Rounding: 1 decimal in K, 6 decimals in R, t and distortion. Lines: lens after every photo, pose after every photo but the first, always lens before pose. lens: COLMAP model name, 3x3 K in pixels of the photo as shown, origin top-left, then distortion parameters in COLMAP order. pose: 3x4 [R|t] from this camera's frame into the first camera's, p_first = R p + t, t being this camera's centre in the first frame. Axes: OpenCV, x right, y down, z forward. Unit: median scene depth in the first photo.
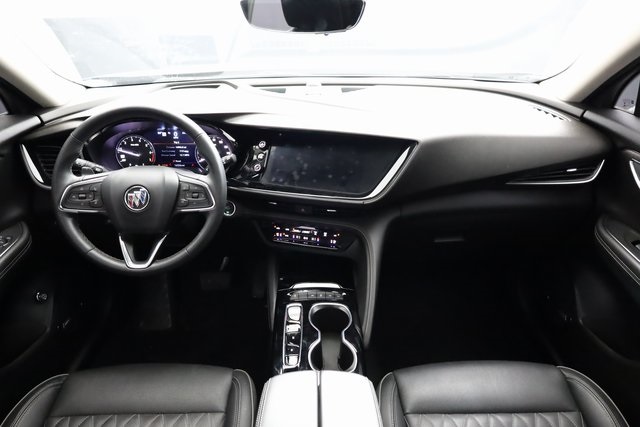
lens RADIAL K [[447.1, 0, 320.5], [0, 447.1, 215.3], [0, 0, 1]] dist [-0.008611, 0.002961]
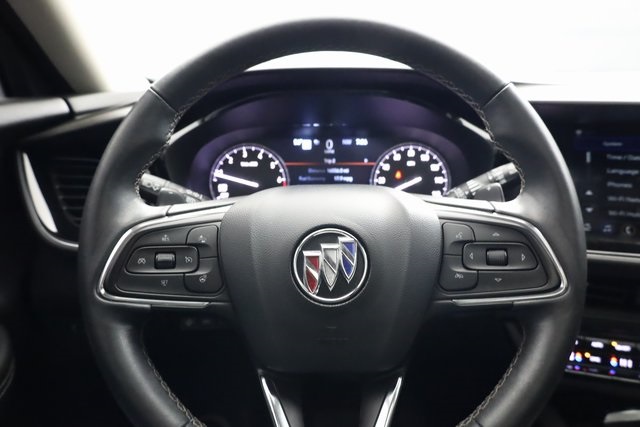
lens RADIAL K [[447.1, 0, 317.5], [0, 447.1, 211.6], [0, 0, 1]] dist [-0.008611, 0.002961]
pose [[0.999451, -0.005574, -0.032644, -0.398446], [-0.001016, 0.980105, -0.198479, -0.010627], [0.033101, 0.198403, 0.979561, 0.648219]]
